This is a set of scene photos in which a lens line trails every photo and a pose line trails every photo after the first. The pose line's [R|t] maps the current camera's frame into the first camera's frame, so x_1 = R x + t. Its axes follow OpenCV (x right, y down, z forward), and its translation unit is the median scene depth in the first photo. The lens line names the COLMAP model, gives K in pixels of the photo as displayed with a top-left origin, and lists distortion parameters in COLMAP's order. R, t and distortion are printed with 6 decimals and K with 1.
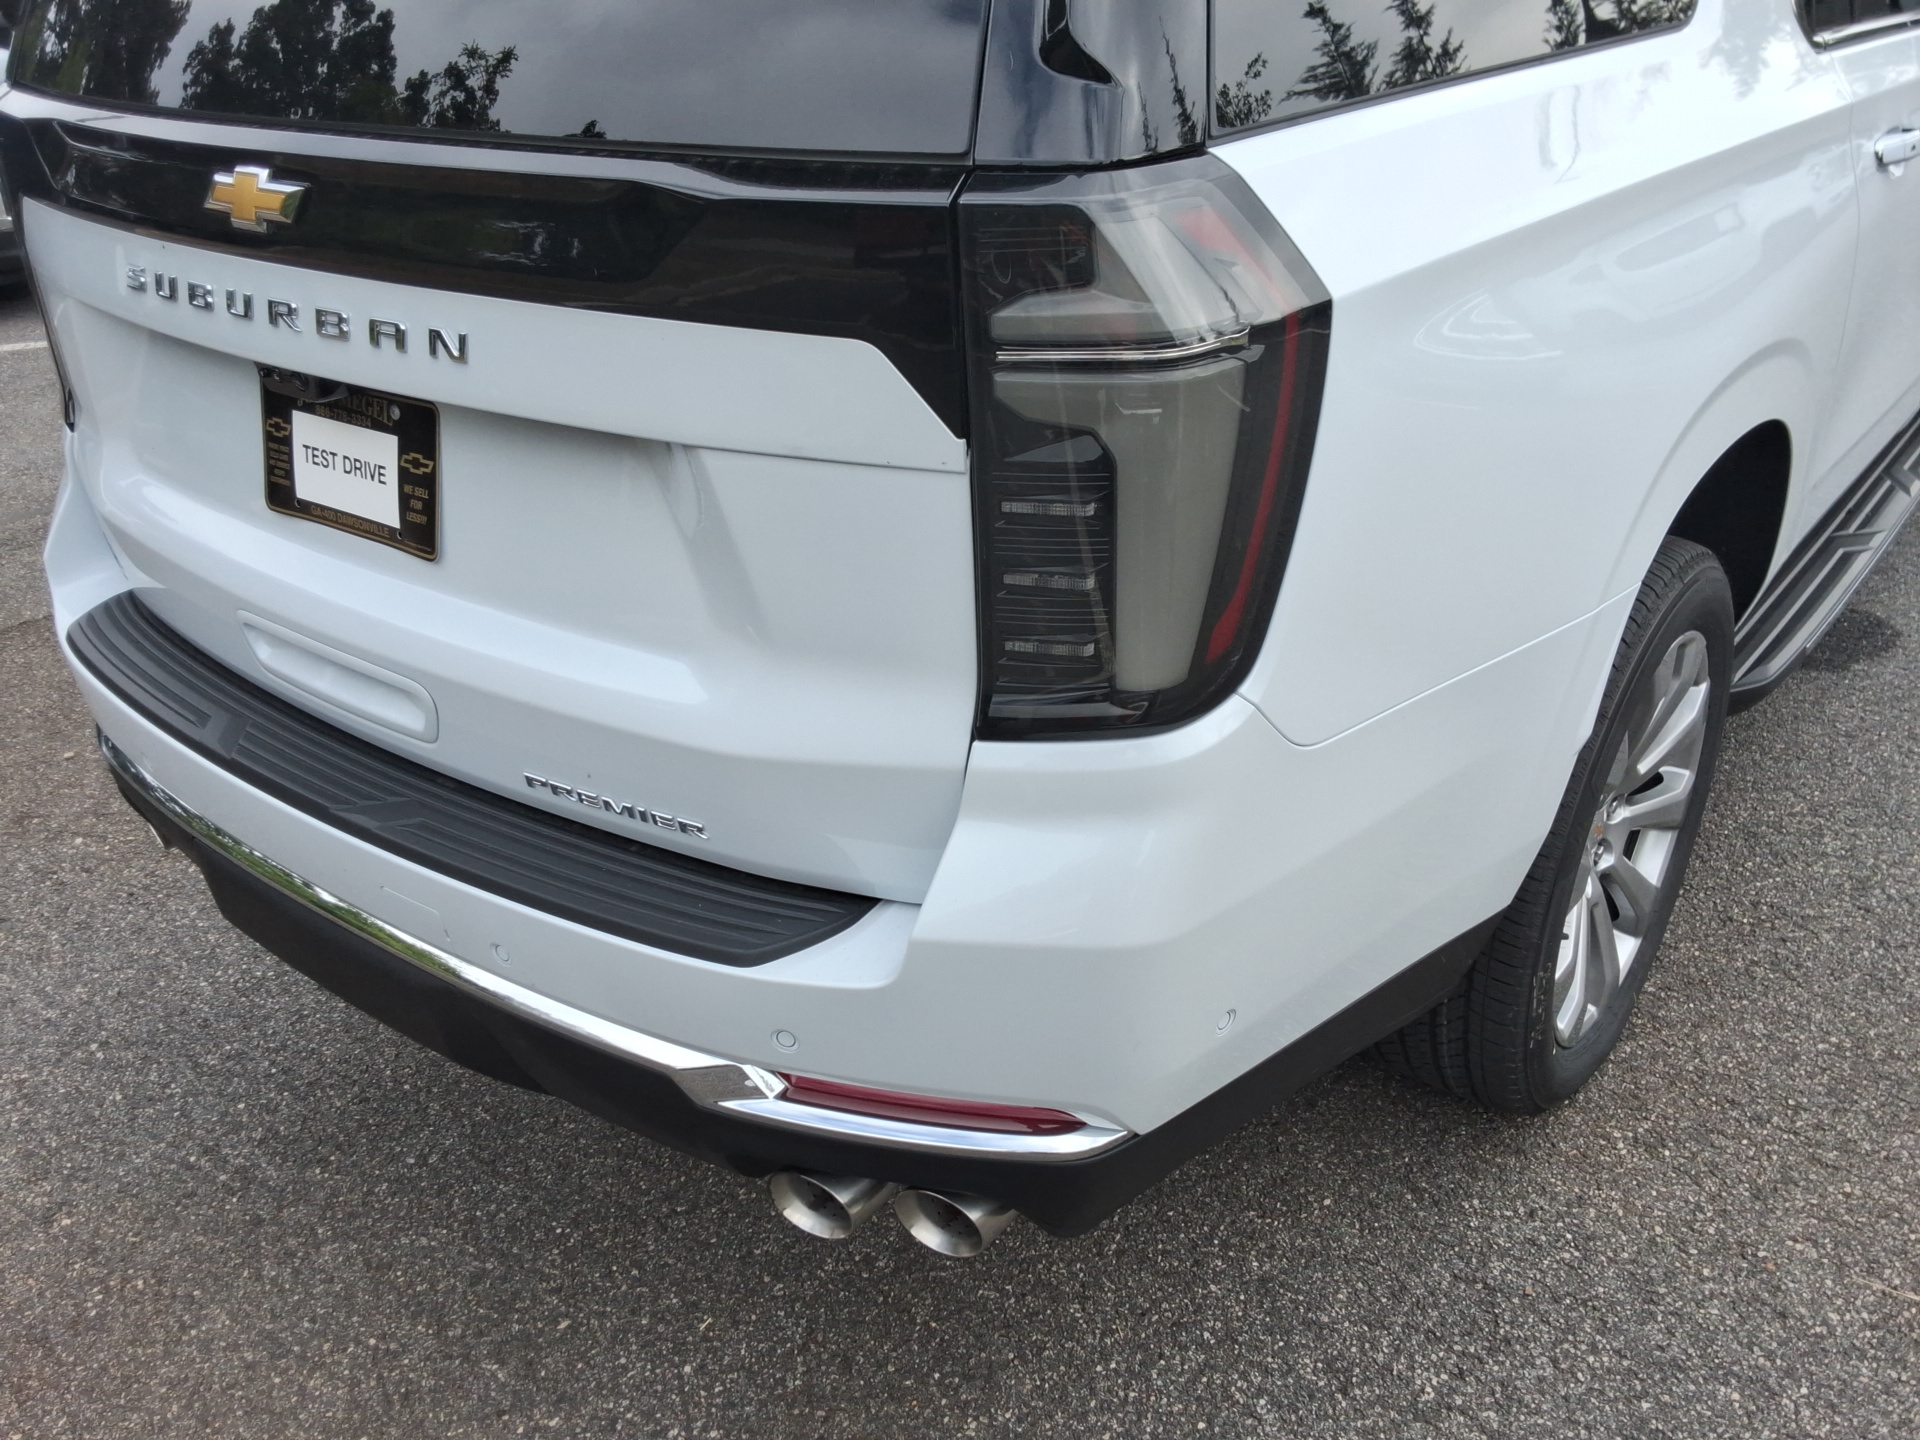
lens RADIAL K [[1541.8, 0, 966.3], [0, 1541.8, 724.0], [0, 0, 1]] dist [0.120702, -0.198531]
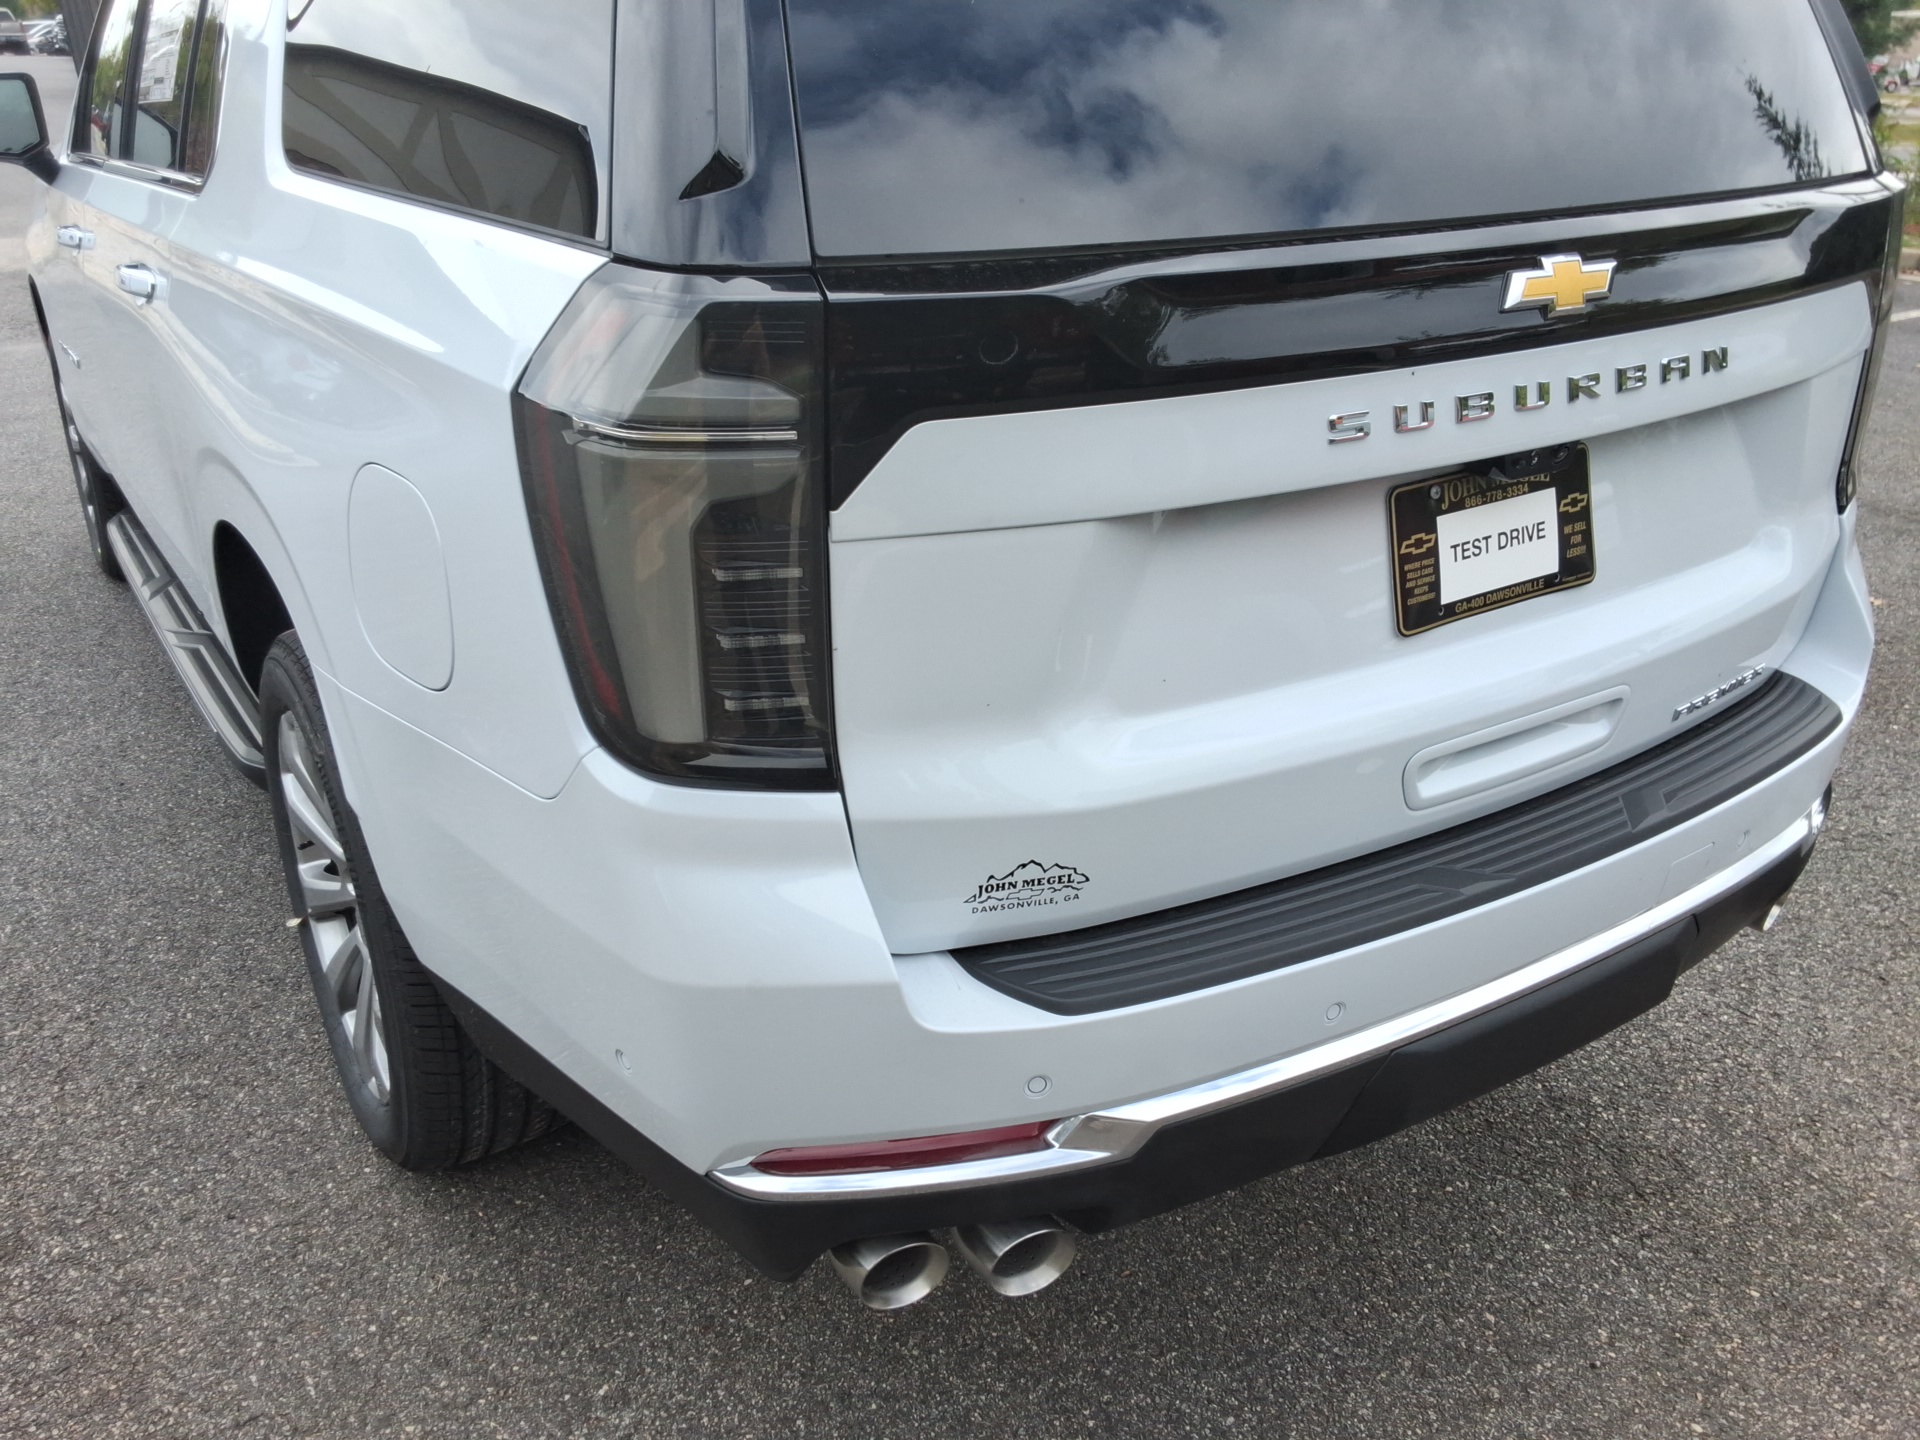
lens RADIAL K [[1527.3, 0, 968.7], [0, 1527.3, 725.4], [0, 0, 1]] dist [0.142098, -0.233230]
pose [[0.326066, -0.351630, 0.877517, -1.511267], [0.434693, 0.880064, 0.191128, -0.423664], [-0.839477, 0.319131, 0.439811, 0.919902]]
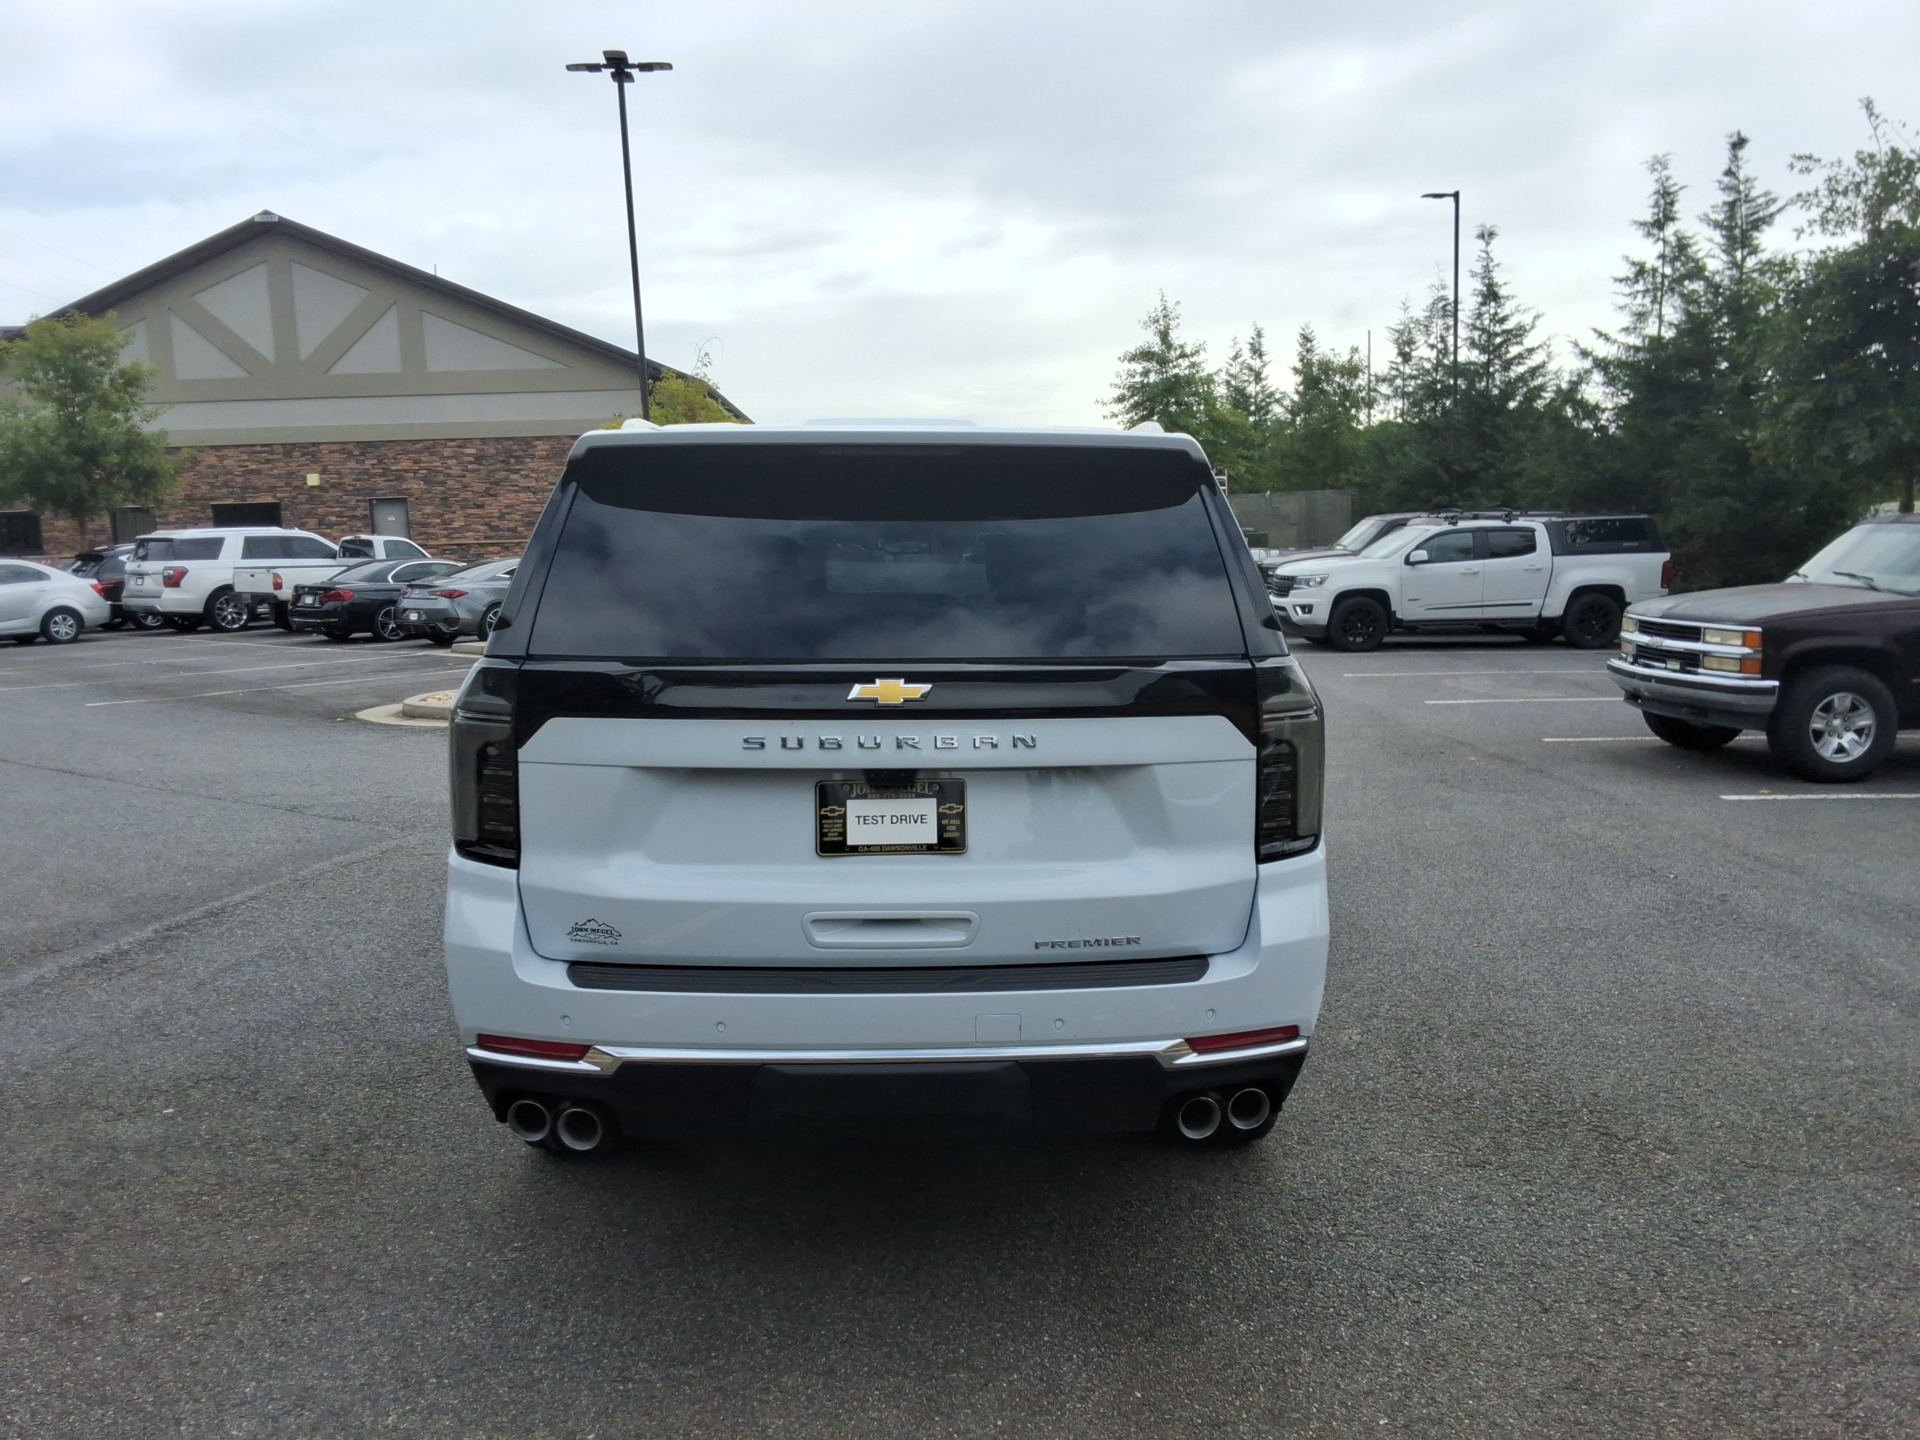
lens RADIAL K [[1527.3, 0, 968.7], [0, 1527.3, 725.4], [0, 0, 1]] dist [0.142098, -0.233230]
pose [[0.772614, -0.039891, 0.633622, -1.618259], [0.273661, 0.921472, -0.275679, 0.302180], [-0.572868, 0.386391, 0.722859, -0.538965]]
